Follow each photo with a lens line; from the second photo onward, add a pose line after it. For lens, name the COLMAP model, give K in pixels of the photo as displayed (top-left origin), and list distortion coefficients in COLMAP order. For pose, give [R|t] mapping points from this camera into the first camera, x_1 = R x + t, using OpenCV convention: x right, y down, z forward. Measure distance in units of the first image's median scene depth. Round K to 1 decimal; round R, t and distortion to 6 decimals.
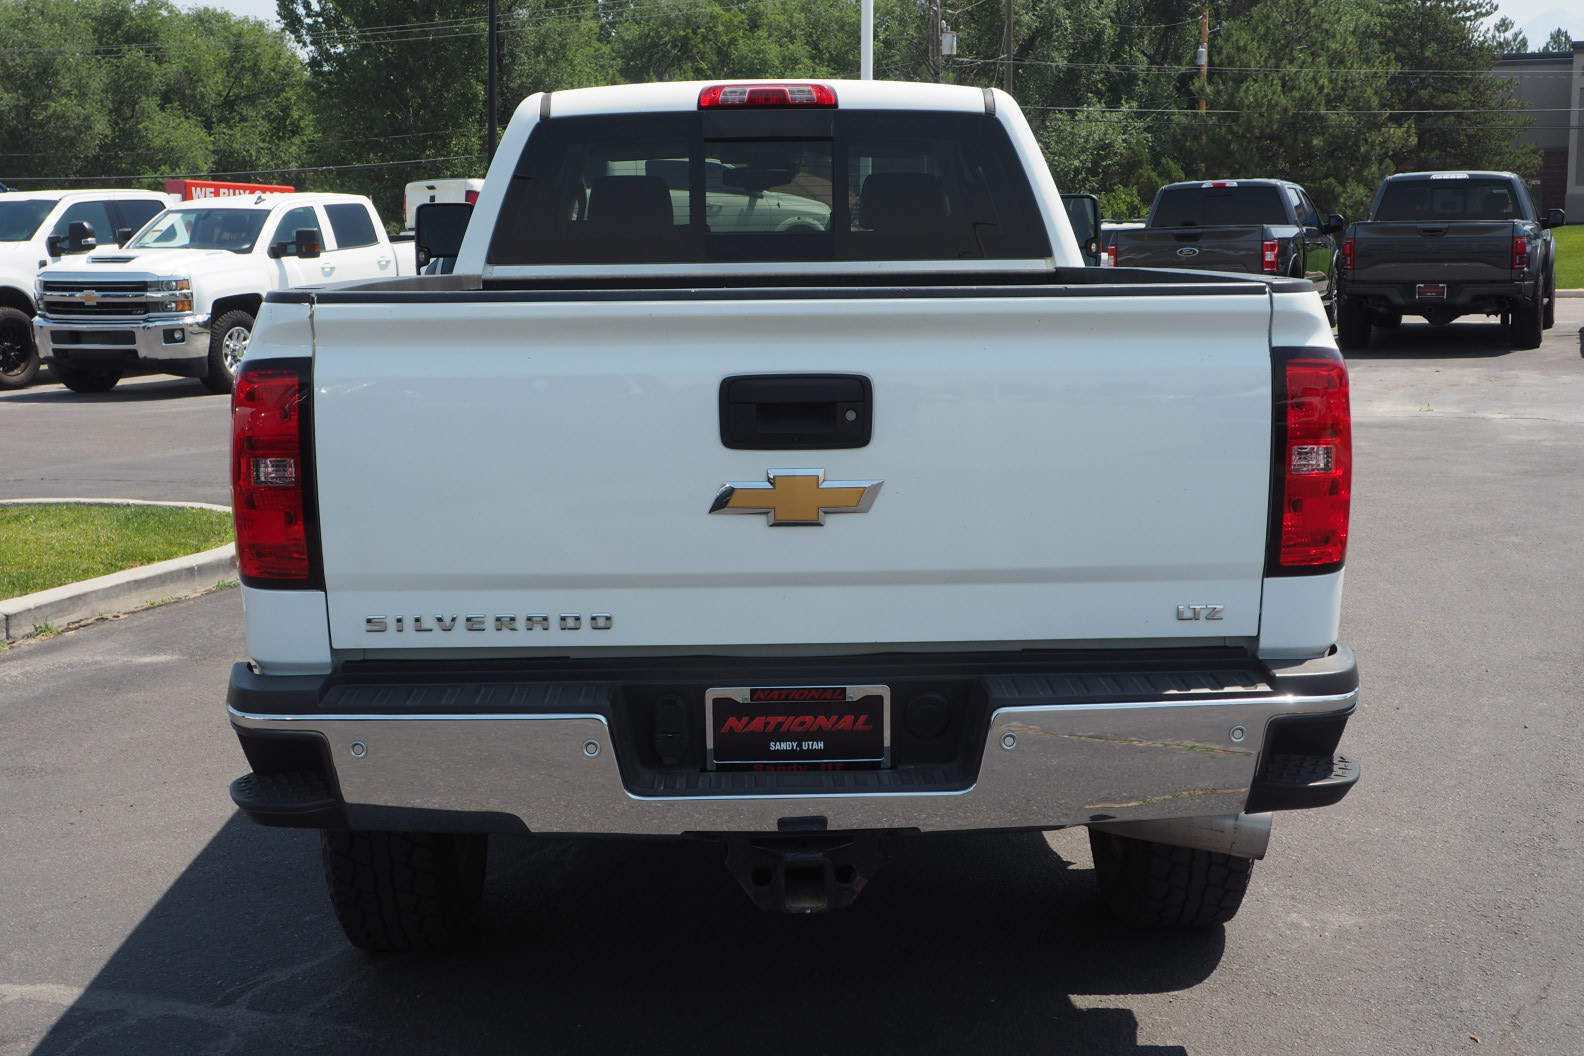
lens RADIAL K [[2111.1, 0, 792.0], [0, 2111.1, 528.0], [0, 0, 1]] dist [0.015903, -0.049041]
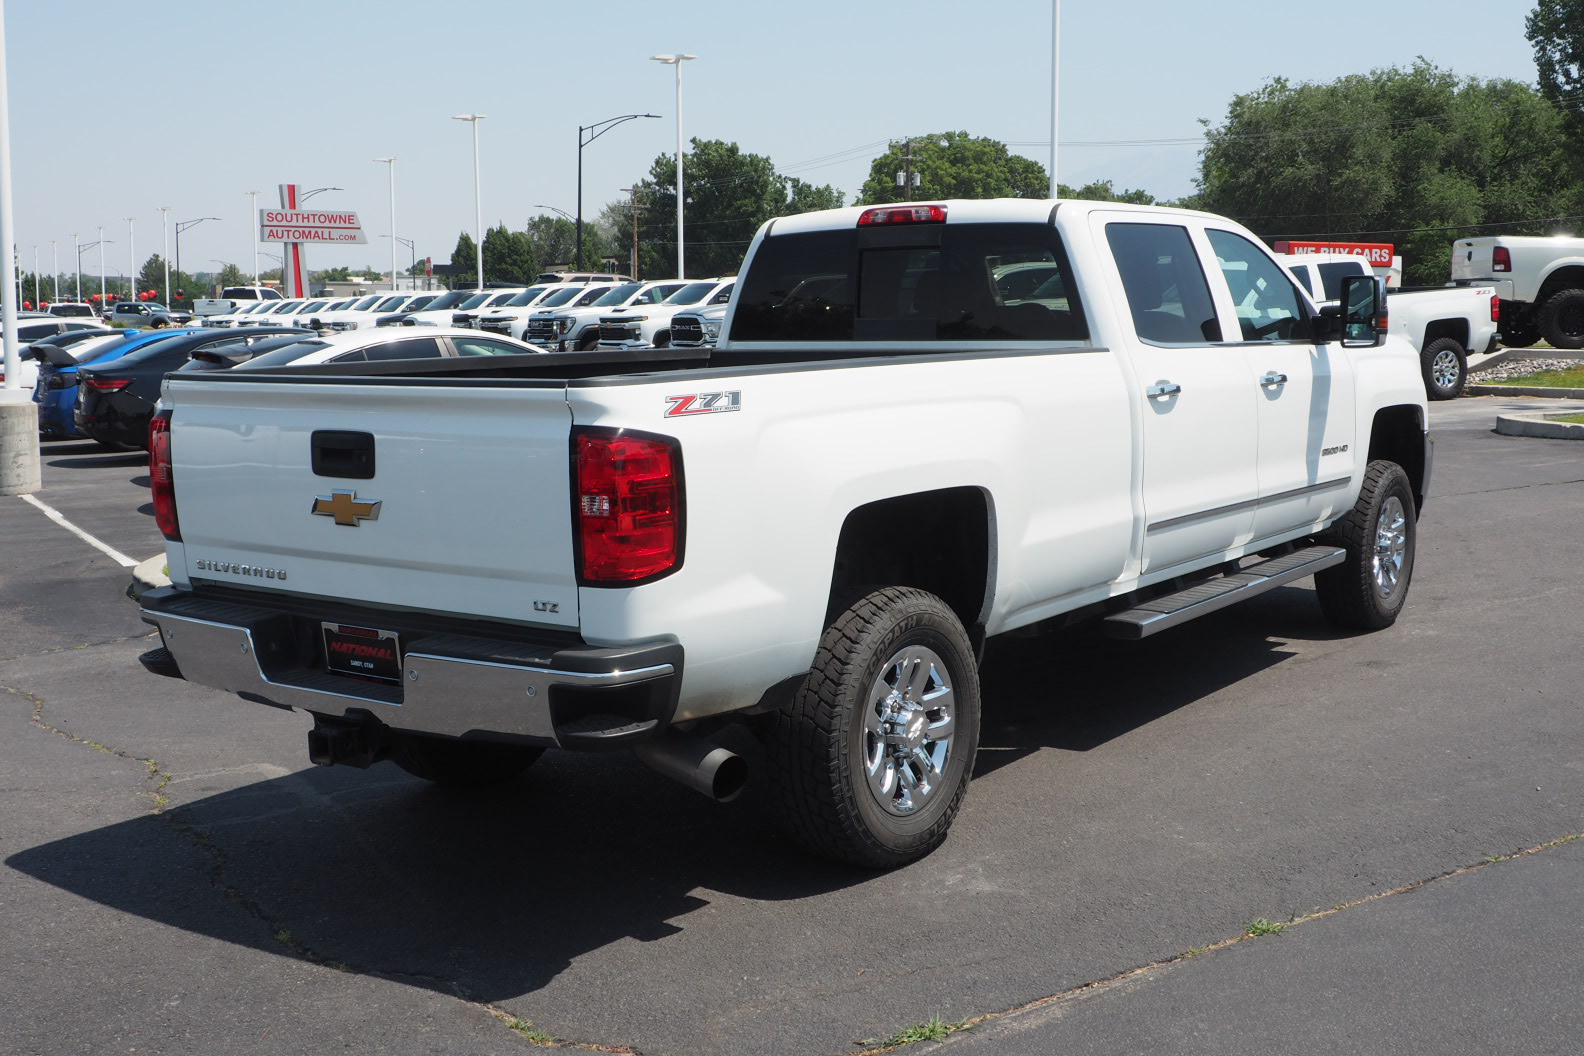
lens RADIAL K [[1773.5, 0, 767.1], [0, 1773.5, 521.8], [0, 0, 1]] dist [0.000955, -0.012260]
pose [[0.785191, 0.072287, -0.615020, 1.056102], [-0.073063, 0.997041, 0.023910, -0.057833], [0.614928, 0.026161, 0.788149, 0.135121]]
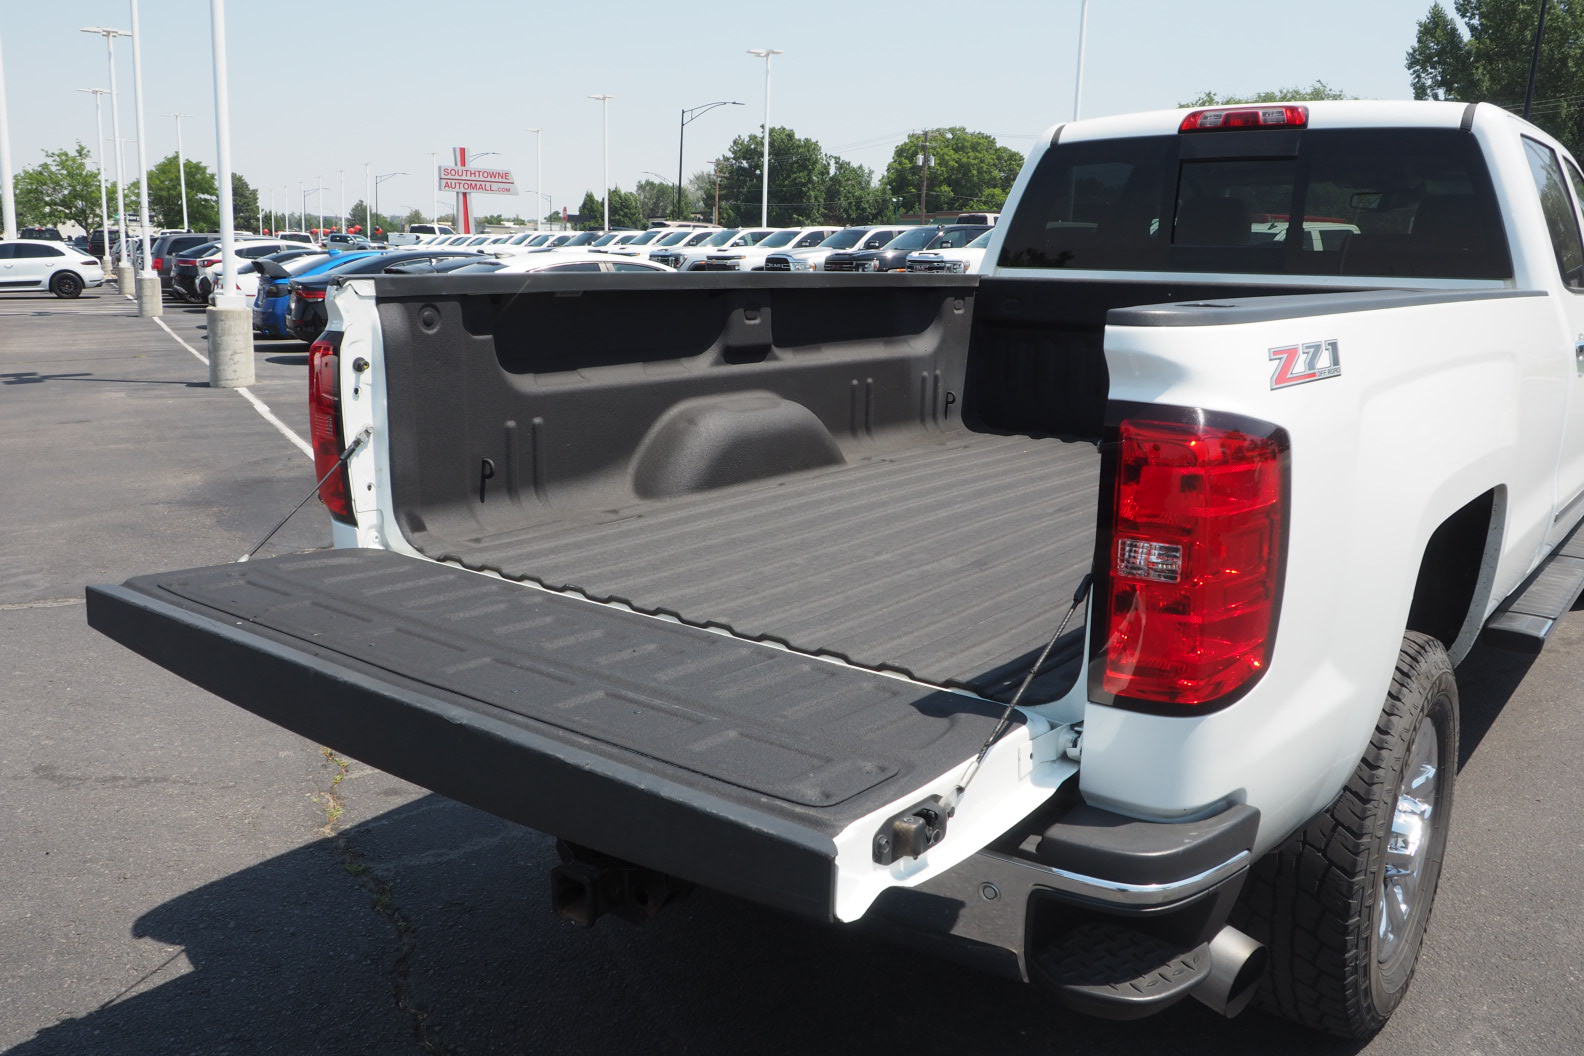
lens RADIAL K [[1286.1, 0, 792.0], [0, 1286.1, 528.0], [0, 0, 1]] dist [-0.009560, -0.005109]
pose [[0.776864, 0.155409, -0.610189, 0.415357], [-0.109062, 0.987627, 0.112686, -0.078684], [0.620151, -0.020993, 0.784201, 0.573960]]
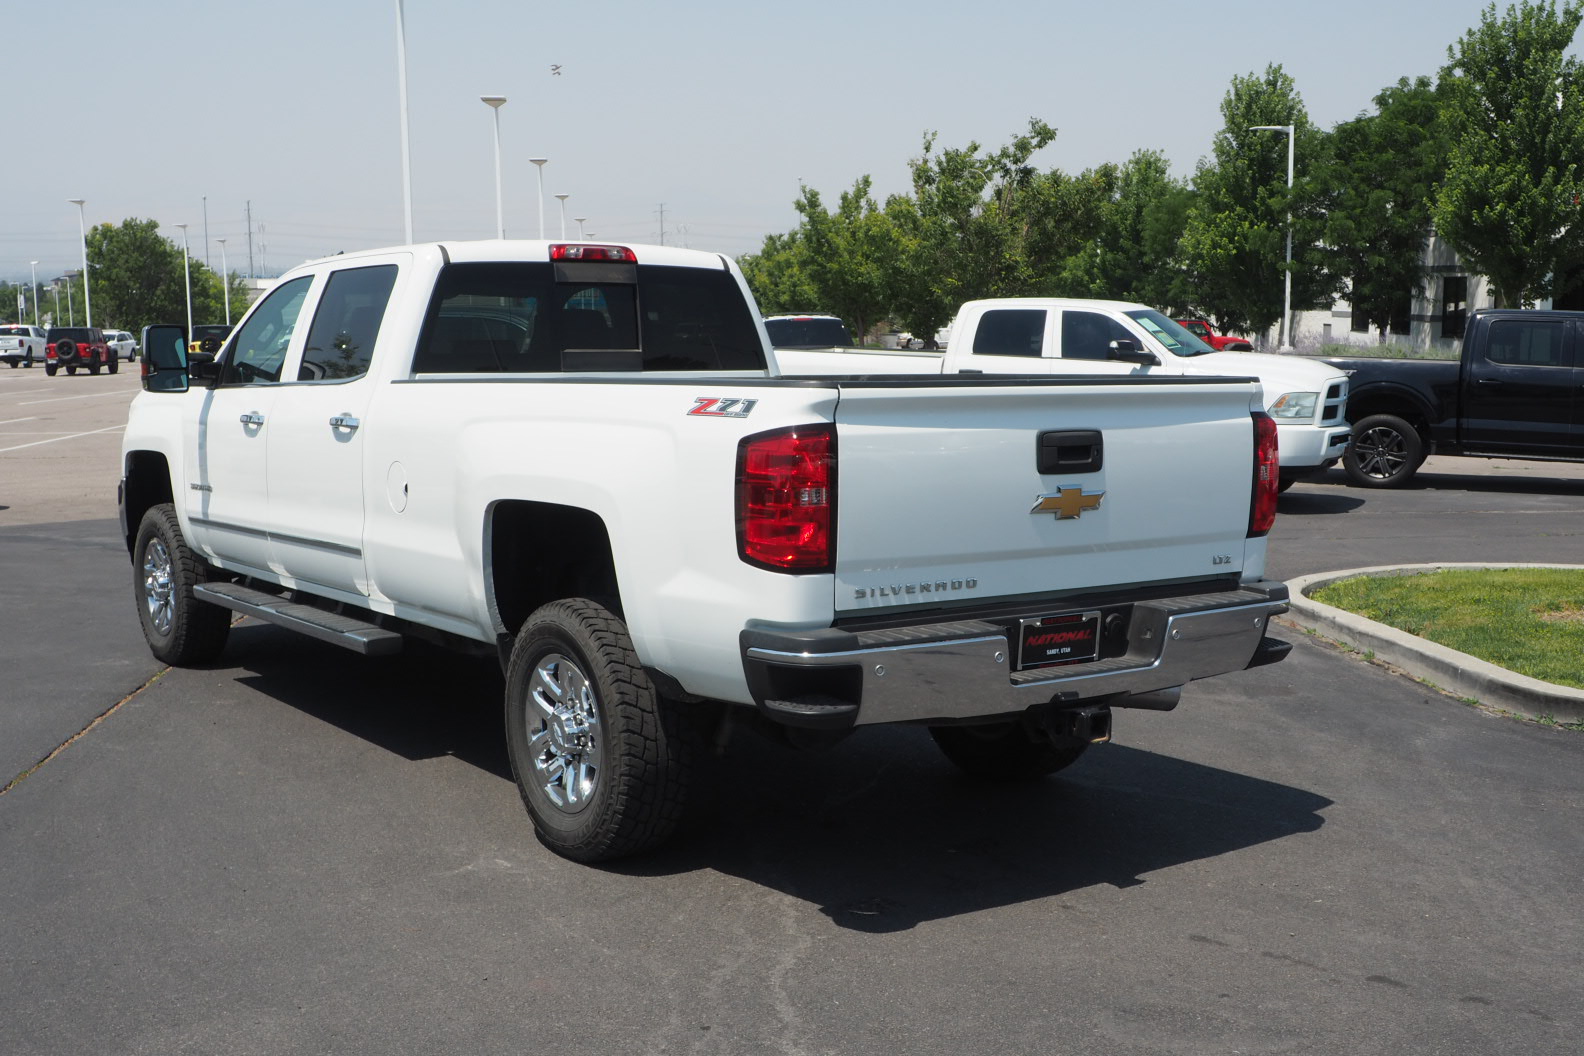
lens RADIAL K [[1773.5, 0, 767.1], [0, 1773.5, 521.8], [0, 0, 1]] dist [0.000955, -0.012260]
pose [[0.837872, -0.040078, 0.544393, -0.960814], [0.067090, 0.997301, -0.029836, 0.027007], [-0.541728, 0.061522, 0.838299, -0.065527]]
